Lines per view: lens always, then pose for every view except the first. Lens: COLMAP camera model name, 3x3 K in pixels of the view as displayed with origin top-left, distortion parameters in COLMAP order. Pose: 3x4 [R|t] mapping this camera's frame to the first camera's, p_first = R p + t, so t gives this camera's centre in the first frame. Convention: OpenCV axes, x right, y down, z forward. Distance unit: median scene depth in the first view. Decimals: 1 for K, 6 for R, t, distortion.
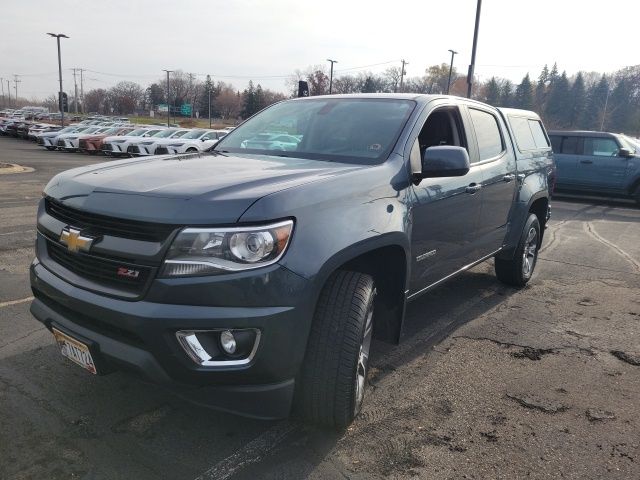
lens RADIAL K [[479.8, 0, 315.4], [0, 479.8, 230.1], [0, 0, 1]] dist [0.050279, -0.032876]
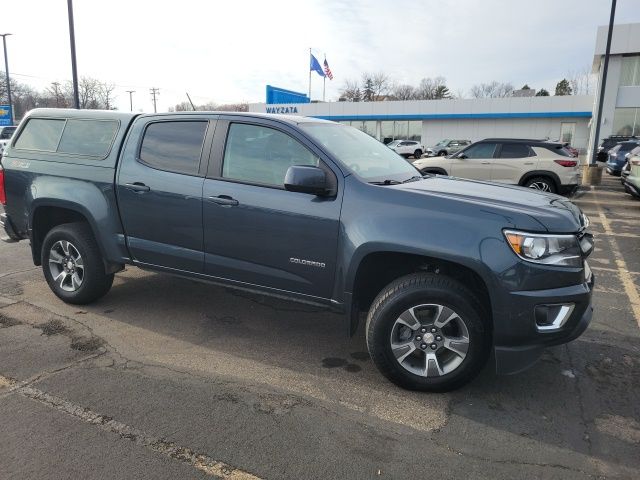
lens RADIAL K [[480.2, 0, 311.7], [0, 480.2, 228.2], [0, 0, 1]] dist [0.055293, -0.039168]
pose [[-0.168074, -0.221645, 0.960534, -1.152782], [0.156954, 0.955948, 0.248050, -0.343740], [-0.973199, 0.192450, -0.125882, 1.296137]]
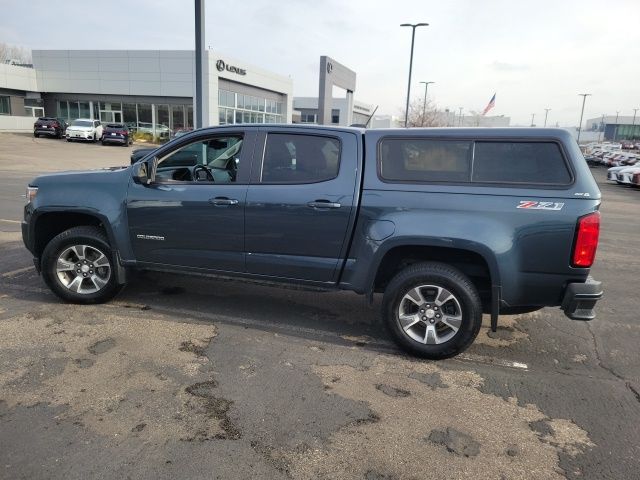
lens RADIAL K [[480.2, 0, 323.7], [0, 480.2, 241.6], [0, 0, 1]] dist [0.055293, -0.039168]
pose [[0.367606, 0.159300, -0.916236, 1.557567], [-0.203660, 0.975095, 0.087823, -0.150079], [0.907407, 0.154316, 0.390894, 0.803178]]
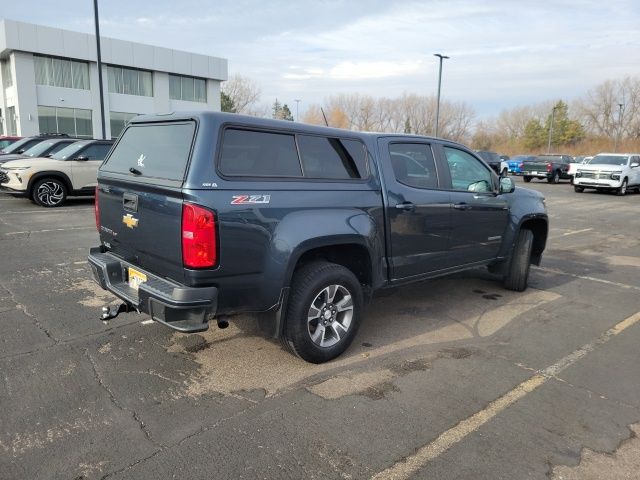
lens RADIAL K [[480.2, 0, 321.1], [0, 480.2, 243.8], [0, 0, 1]] dist [0.055293, -0.039168]
pose [[-0.982075, -0.108469, 0.154156, 0.096241], [-0.044808, 0.928734, 0.368029, -0.566464], [-0.183089, 0.354525, -0.916946, 2.745357]]
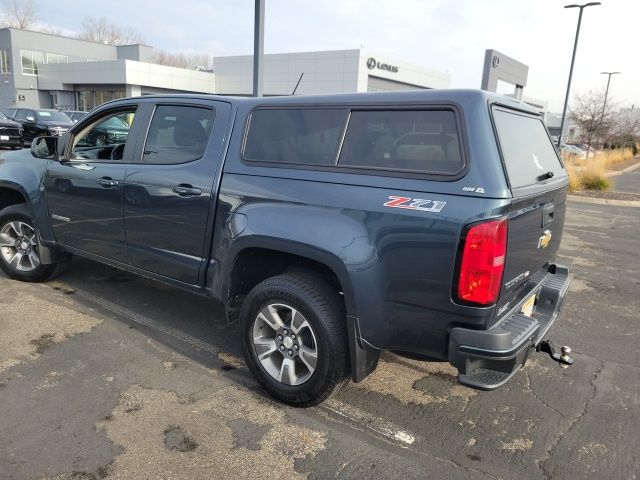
lens RADIAL K [[480.2, 0, 322.7], [0, 480.2, 233.0], [0, 0, 1]] dist [0.055293, -0.039168]
pose [[0.036809, 0.160304, -0.986381, 1.440413], [-0.243084, 0.958839, 0.146756, -0.256262], [0.969307, 0.234371, 0.074261, 1.442425]]
